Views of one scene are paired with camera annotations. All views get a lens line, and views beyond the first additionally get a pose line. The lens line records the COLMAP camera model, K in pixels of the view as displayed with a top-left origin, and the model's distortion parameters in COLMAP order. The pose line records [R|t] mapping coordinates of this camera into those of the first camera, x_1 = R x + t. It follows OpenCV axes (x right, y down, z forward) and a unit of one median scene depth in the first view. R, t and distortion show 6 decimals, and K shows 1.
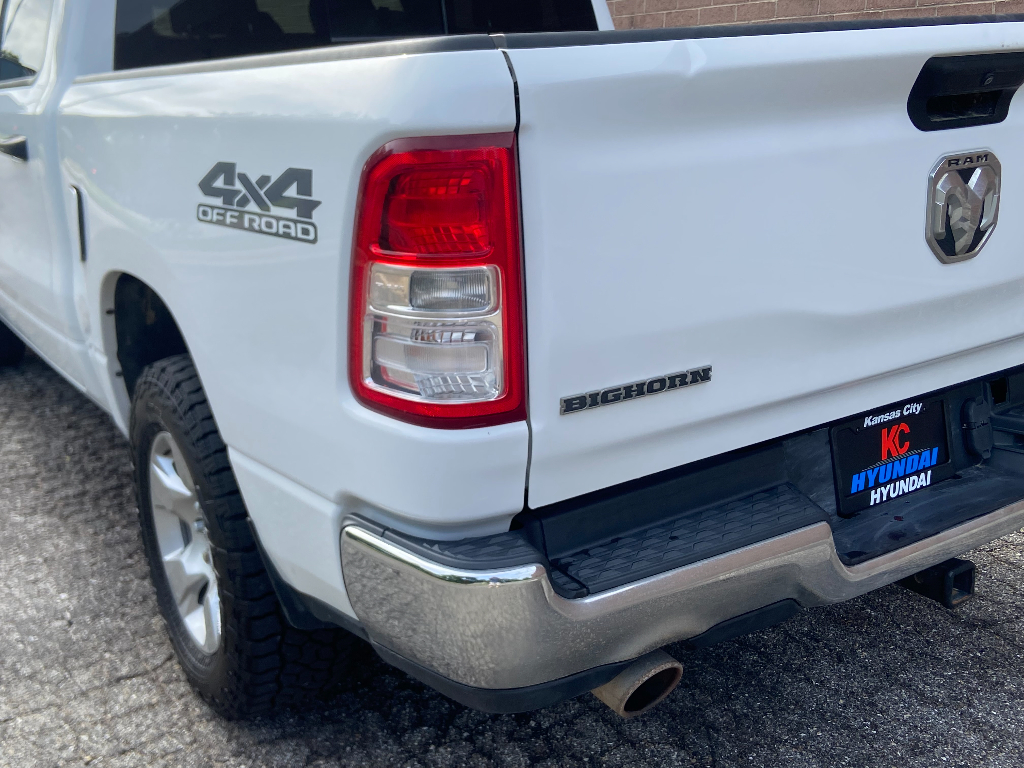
lens RADIAL K [[1066.2, 0, 553.8], [0, 1066.2, 384.4], [0, 0, 1]] dist [0.021972, 0.014797]
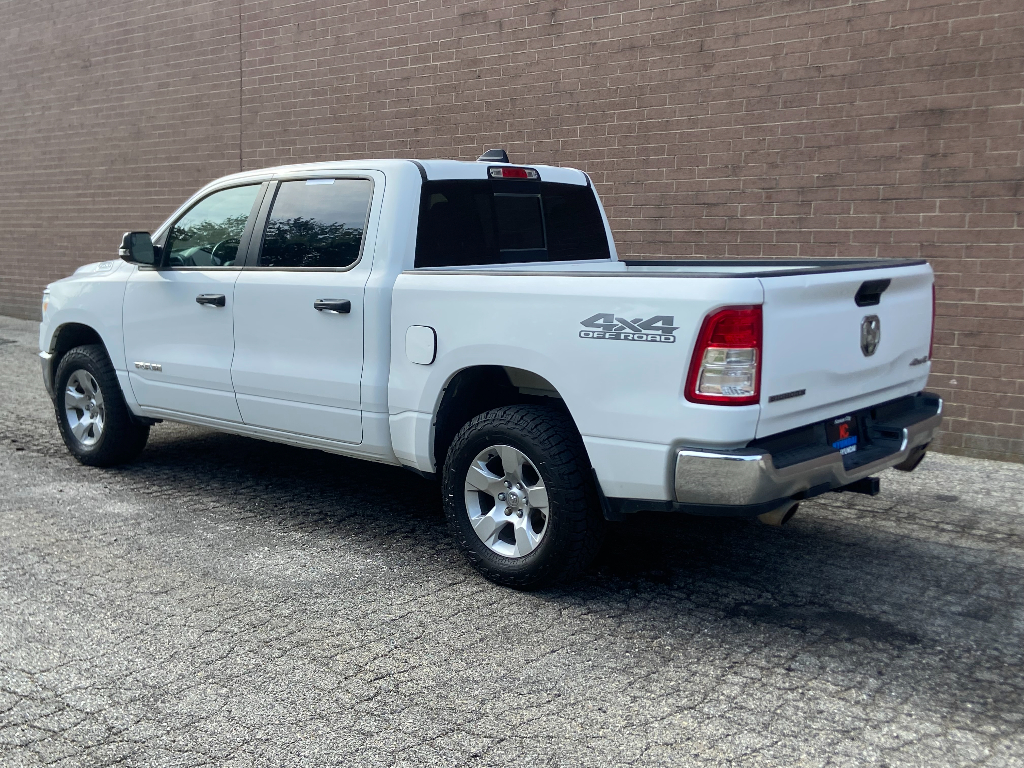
lens RADIAL K [[1019.0, 0, 559.4], [0, 1019.0, 381.5], [0, 0, 1]] dist [0.078662, -0.040129]
pose [[0.963487, 0.001563, 0.267751, -1.107217], [0.039882, 0.987990, -0.149280, 0.314532], [-0.264769, 0.154508, 0.951853, -1.269666]]
